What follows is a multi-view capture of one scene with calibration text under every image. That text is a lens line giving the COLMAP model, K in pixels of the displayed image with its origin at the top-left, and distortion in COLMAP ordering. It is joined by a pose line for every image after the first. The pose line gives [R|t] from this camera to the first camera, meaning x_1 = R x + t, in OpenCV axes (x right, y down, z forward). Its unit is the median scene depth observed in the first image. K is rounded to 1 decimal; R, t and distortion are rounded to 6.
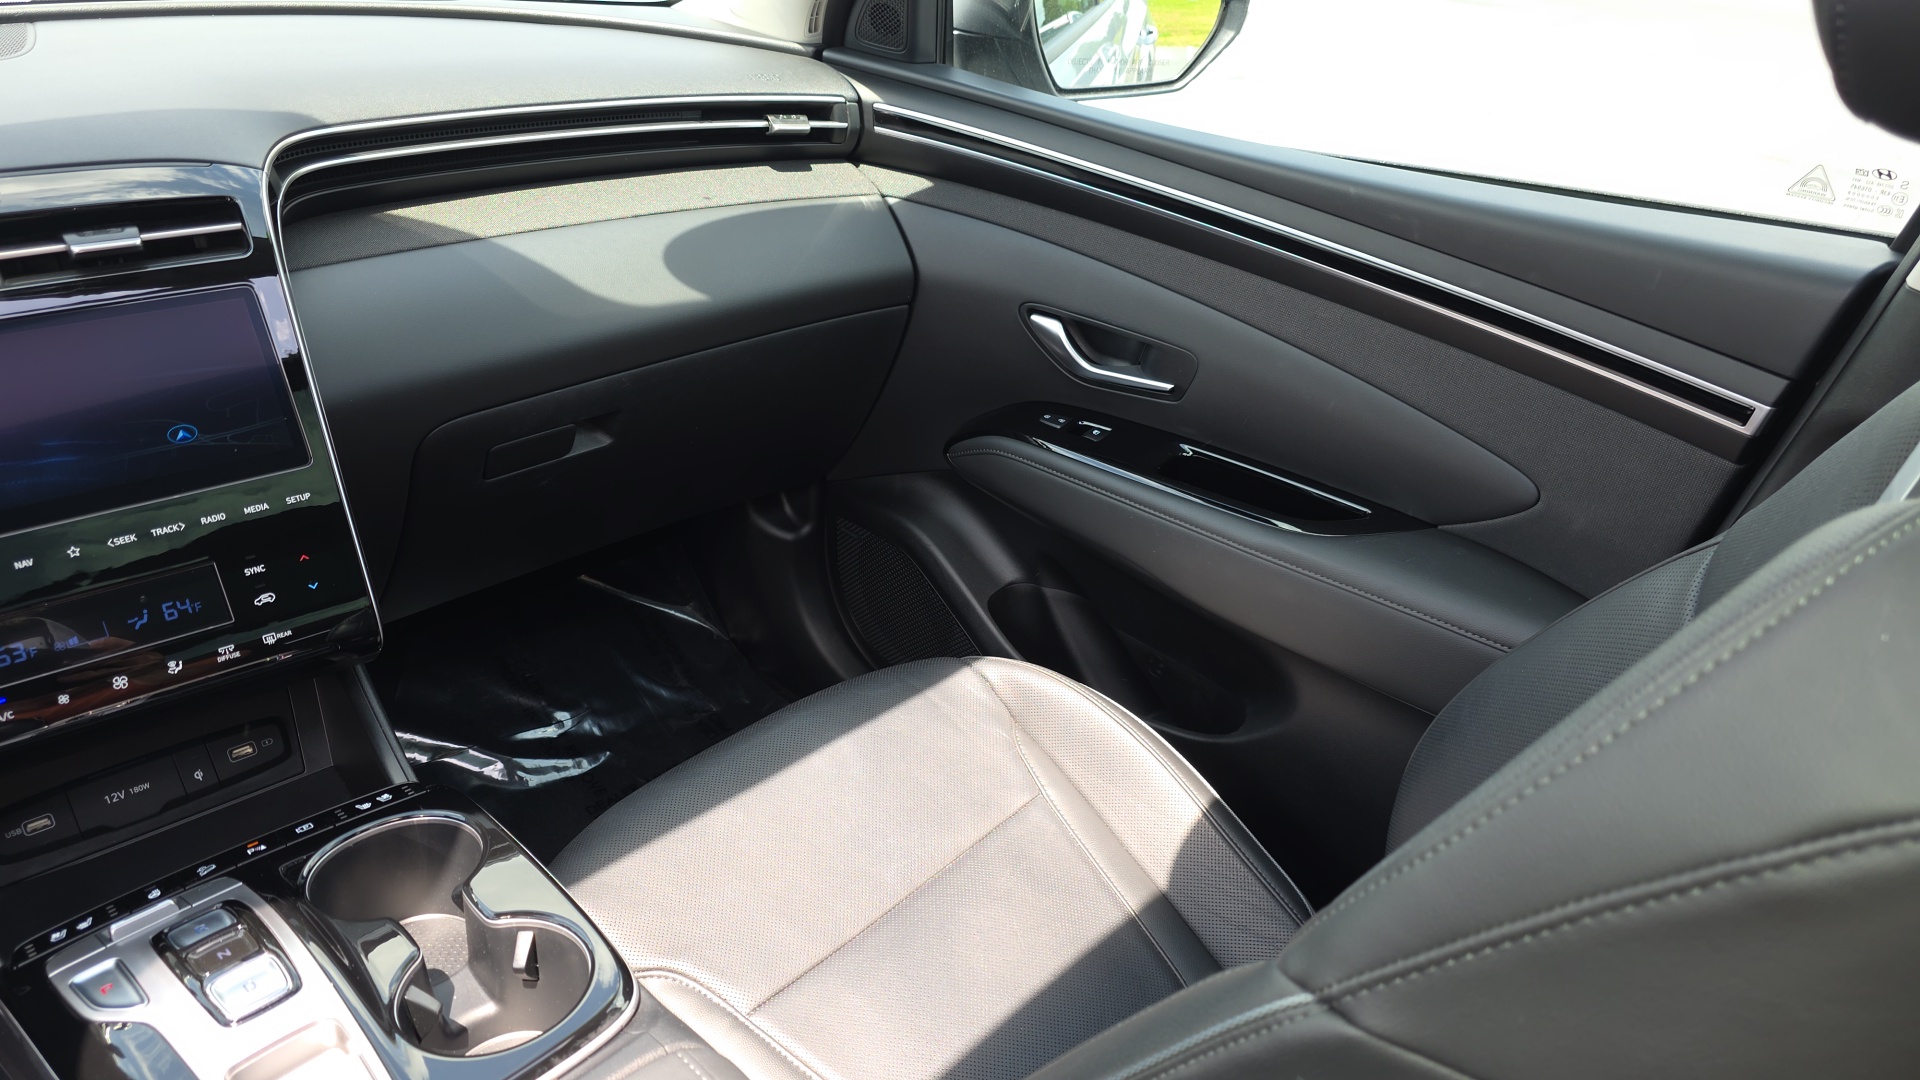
lens RADIAL K [[1297.2, 0, 978.8], [0, 1297.2, 548.2], [0, 0, 1]] dist [0.053846, -0.057946]
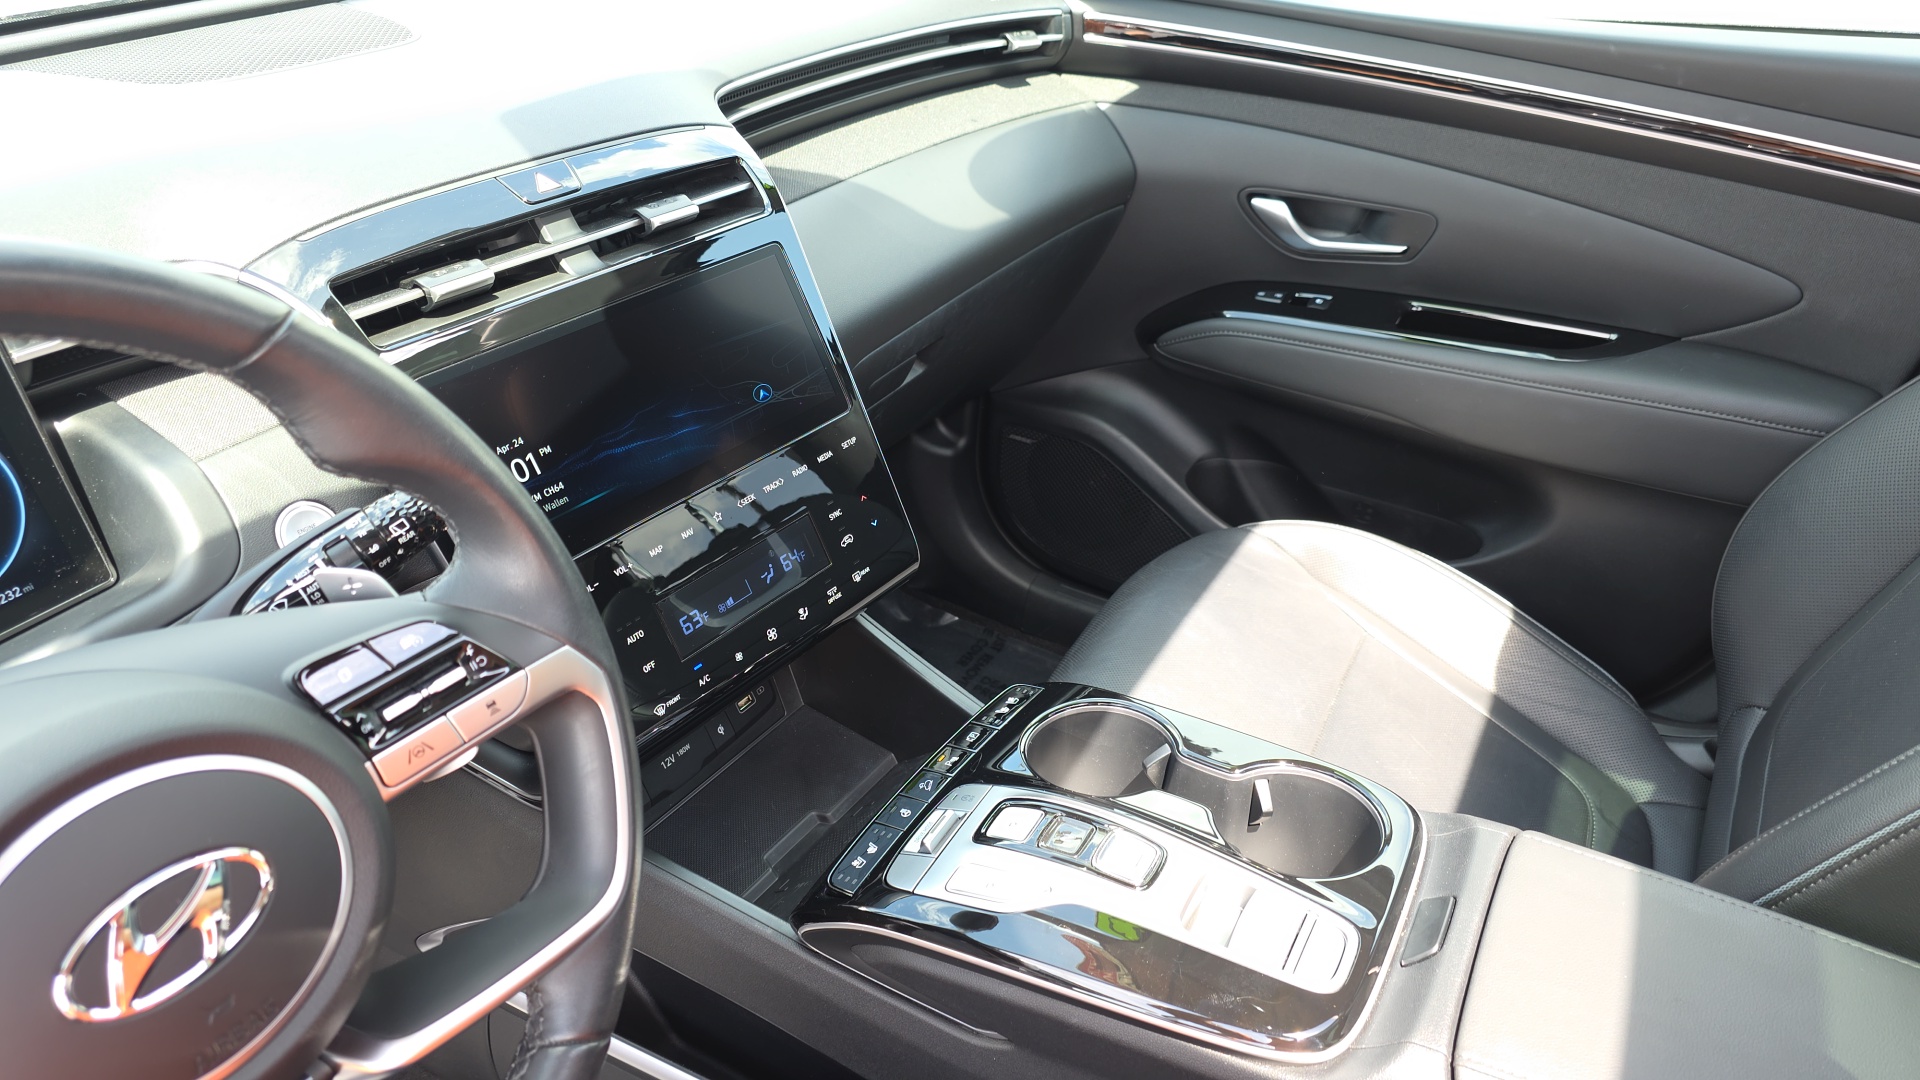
lens RADIAL K [[1297.2, 0, 936.2], [0, 1297.2, 542.2], [0, 0, 1]] dist [0.053846, -0.057946]
pose [[0.974266, -0.156389, 0.162321, -0.555694], [0.146901, 0.986744, 0.068971, -0.018084], [-0.170955, -0.043351, 0.984325, -0.029368]]
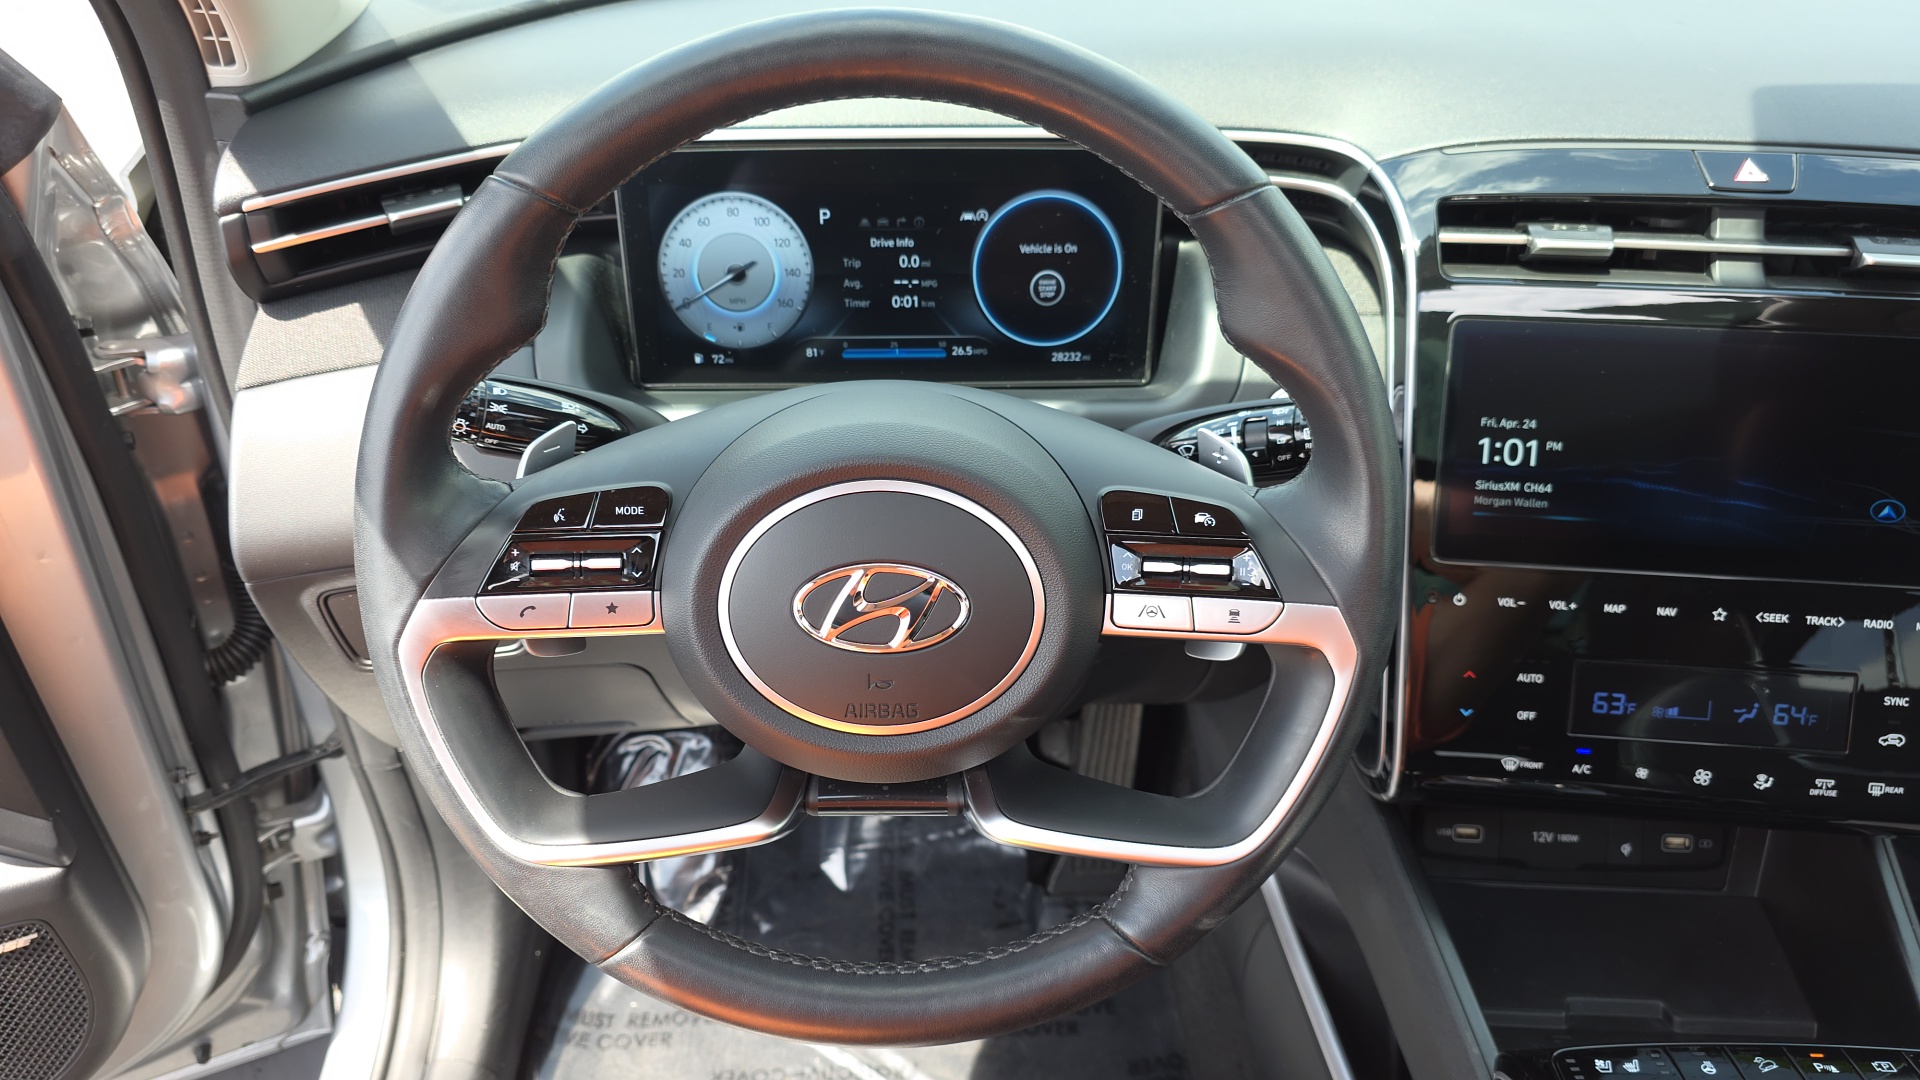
lens RADIAL K [[1297.2, 0, 953.6], [0, 1297.2, 541.0], [0, 0, 1]] dist [0.053846, -0.057946]
pose [[0.696787, 0.356300, -0.622525, -0.424333], [-0.318801, 0.931301, 0.176195, -0.026185], [0.642537, 0.075691, 0.762507, 0.041784]]
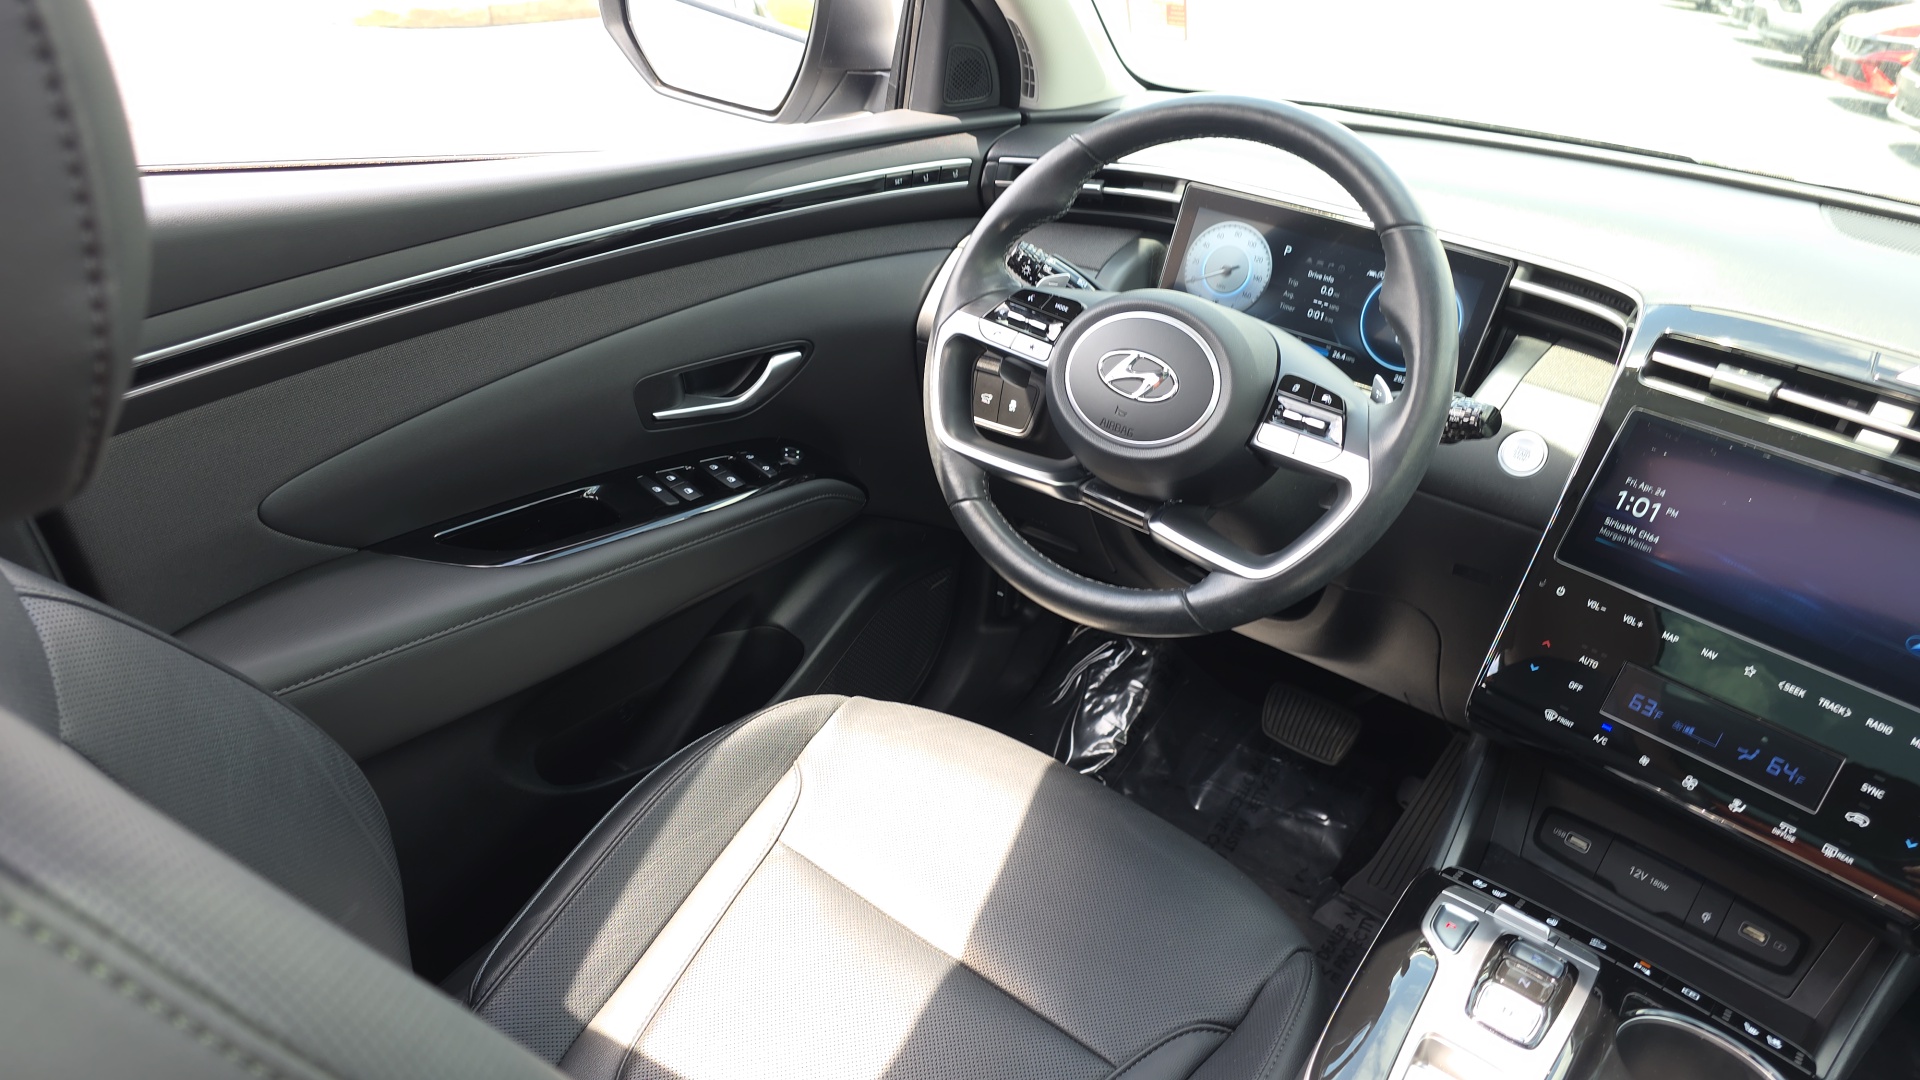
lens RADIAL K [[1297.2, 0, 948.2], [0, 1297.2, 520.8], [0, 0, 1]] dist [0.053846, -0.057946]
pose [[0.083937, 0.407157, -0.909493, 0.158886], [-0.571835, 0.767152, 0.290660, -0.023524], [0.816064, 0.495683, 0.297219, 0.055632]]
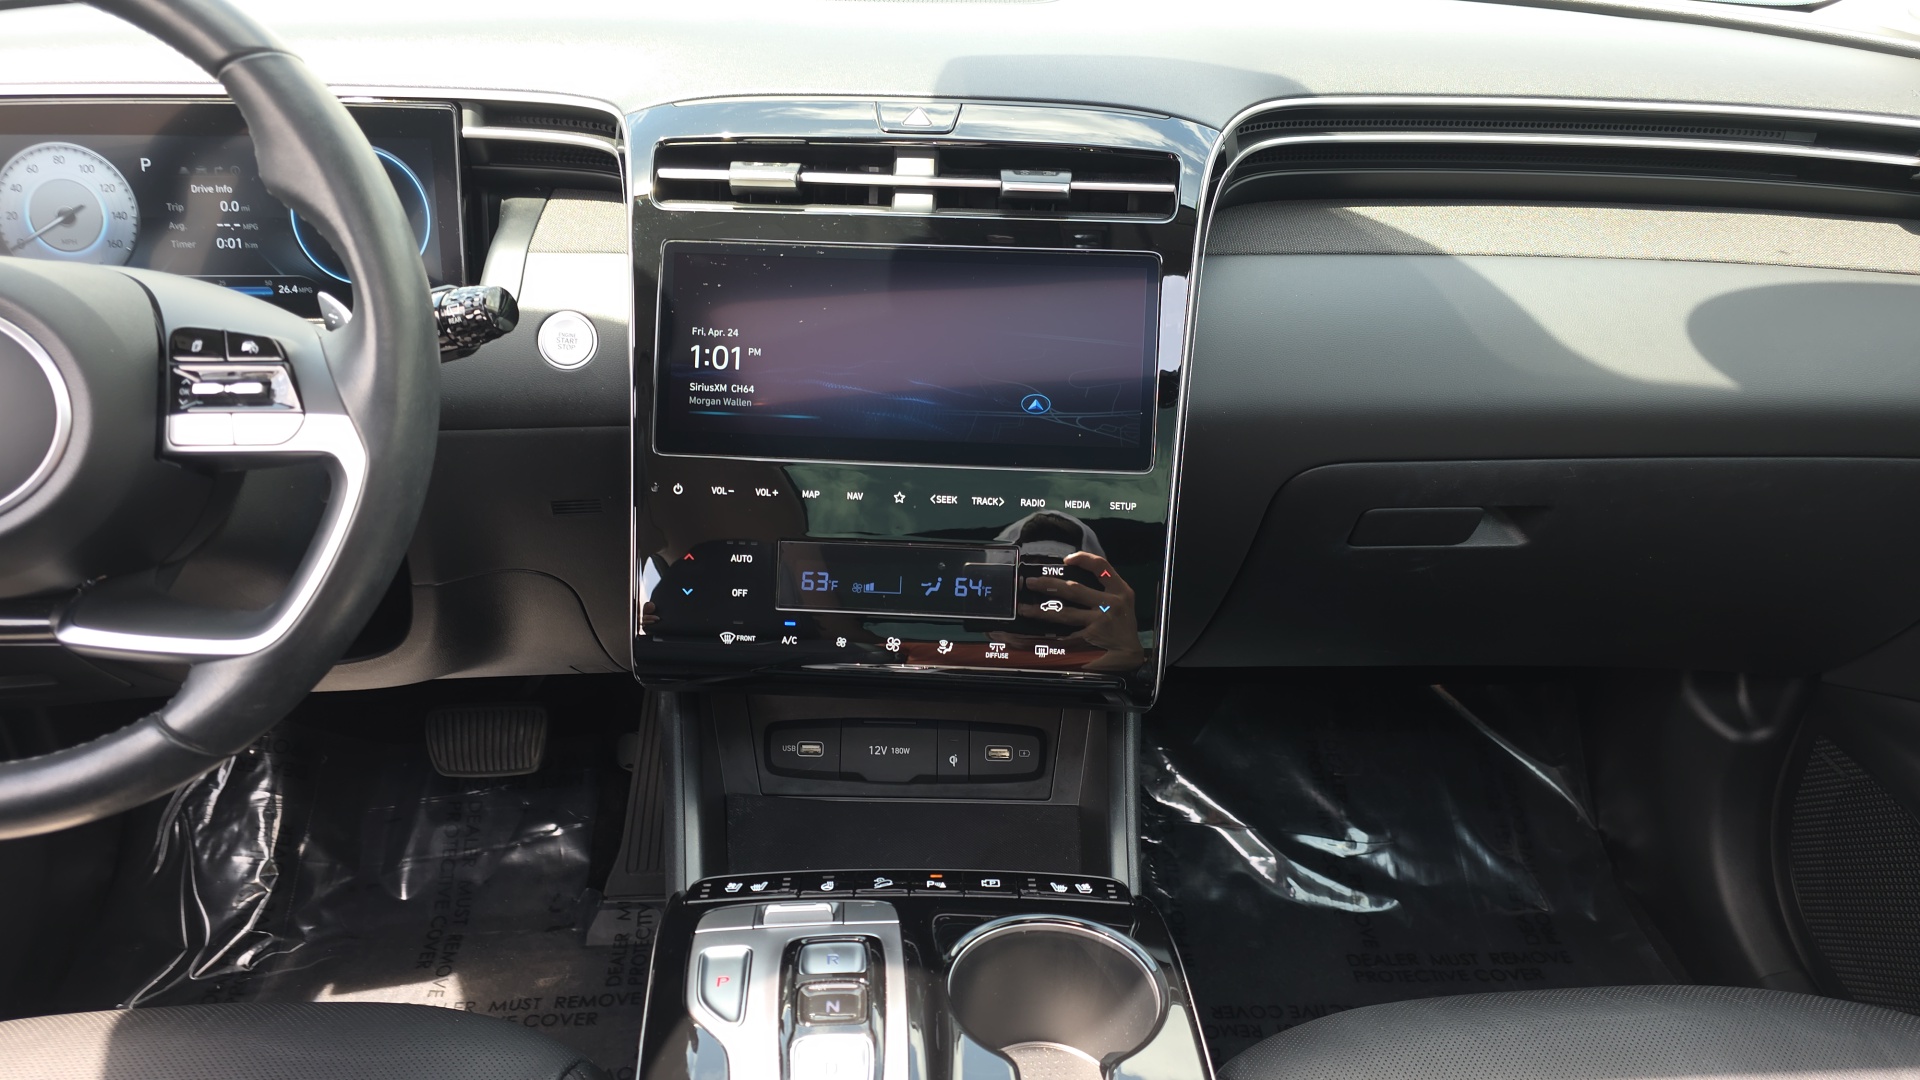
lens RADIAL K [[1297.2, 0, 938.6], [0, 1297.2, 541.3], [0, 0, 1]] dist [0.053846, -0.057946]
pose [[0.726036, 0.278462, -0.628753, -0.062815], [-0.314207, 0.947649, 0.056873, -0.023315], [0.611675, 0.156267, 0.775522, 0.245317]]
